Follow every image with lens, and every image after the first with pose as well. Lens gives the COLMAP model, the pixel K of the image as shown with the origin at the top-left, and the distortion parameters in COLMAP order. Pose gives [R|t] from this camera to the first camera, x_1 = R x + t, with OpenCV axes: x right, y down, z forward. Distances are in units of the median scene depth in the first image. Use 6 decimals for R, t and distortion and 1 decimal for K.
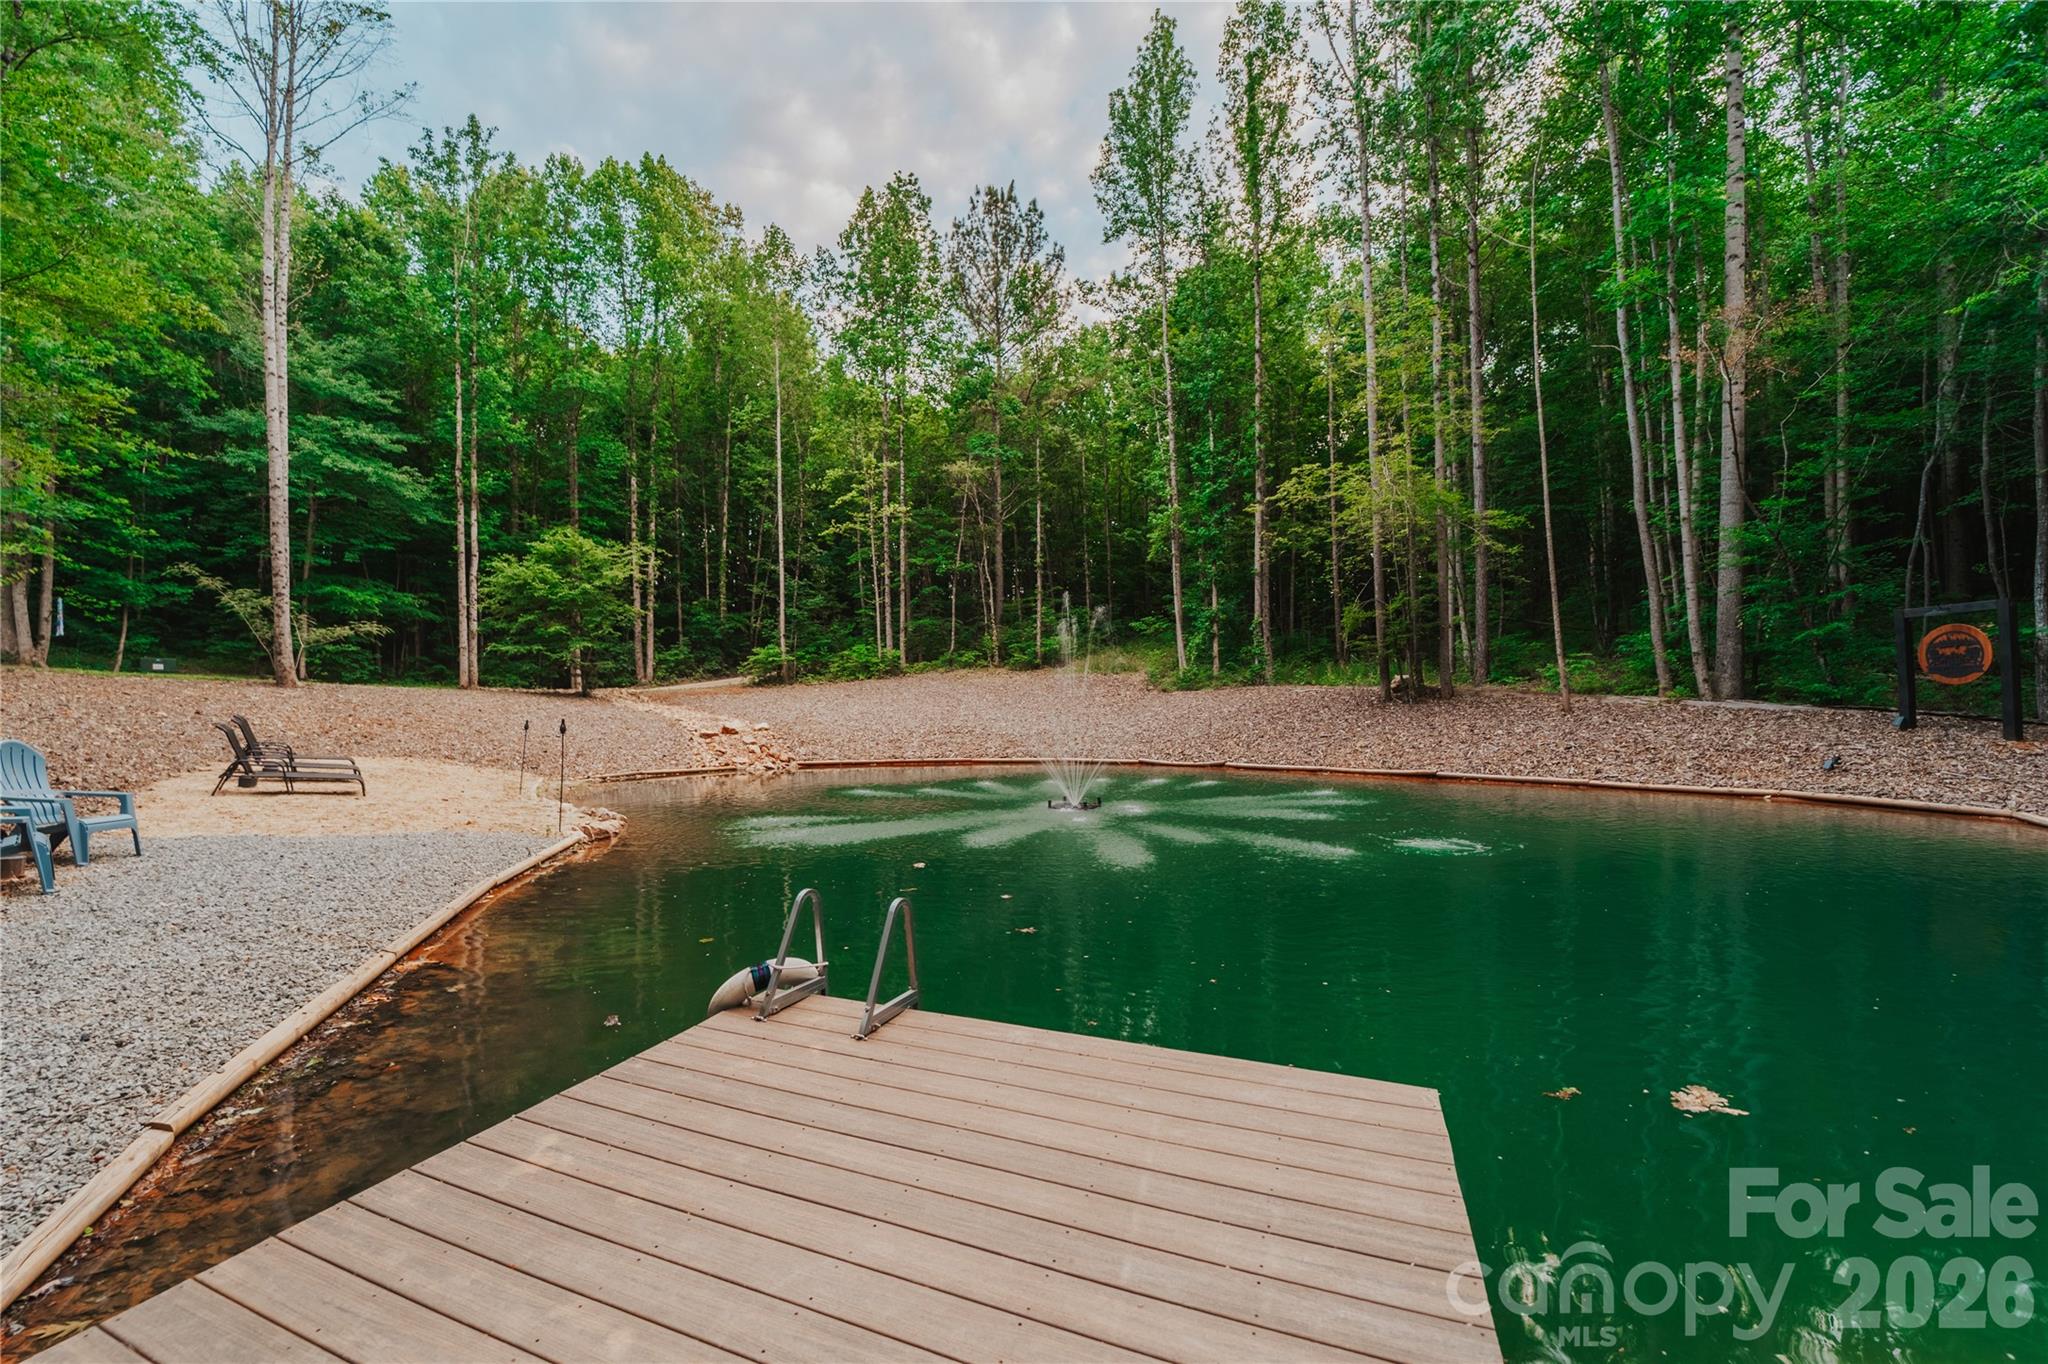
lens RADIAL K [[825.7, 0, 1013.3], [0, 825.7, 688.5], [0, 0, 1]] dist [-0.002176, -0.000410]
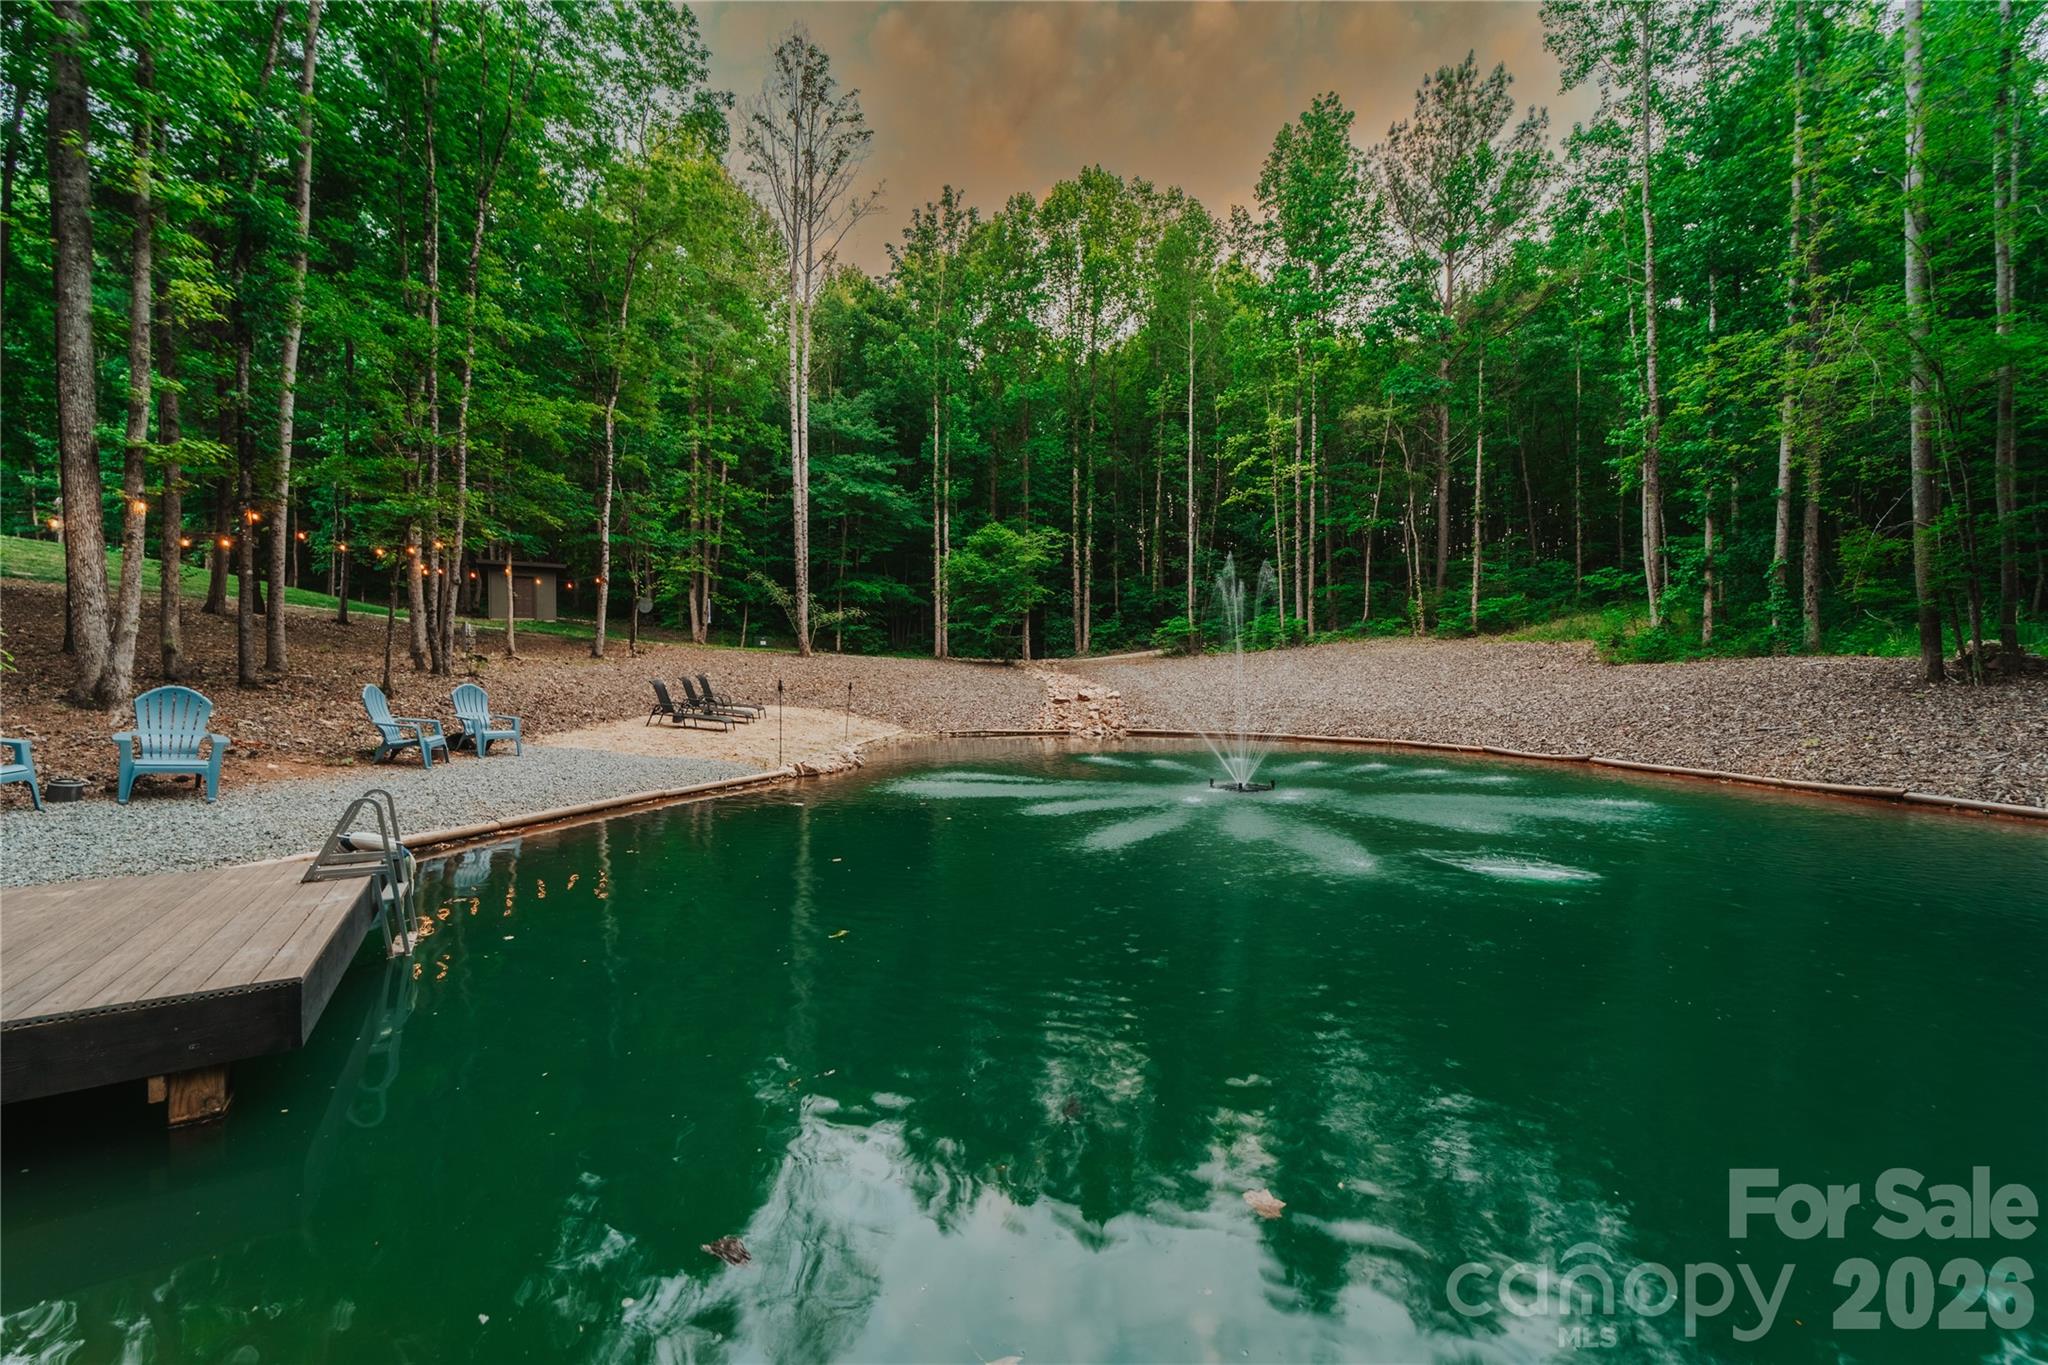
lens RADIAL K [[825.7, 0, 1013.3], [0, 825.7, 689.0], [0, 0, 1]] dist [-0.002176, -0.000410]
pose [[0.817860, 0.023447, -0.574939, 0.144872], [-0.003438, 0.999351, 0.035864, 0.000844], [0.575407, -0.027355, 0.817410, 0.043606]]
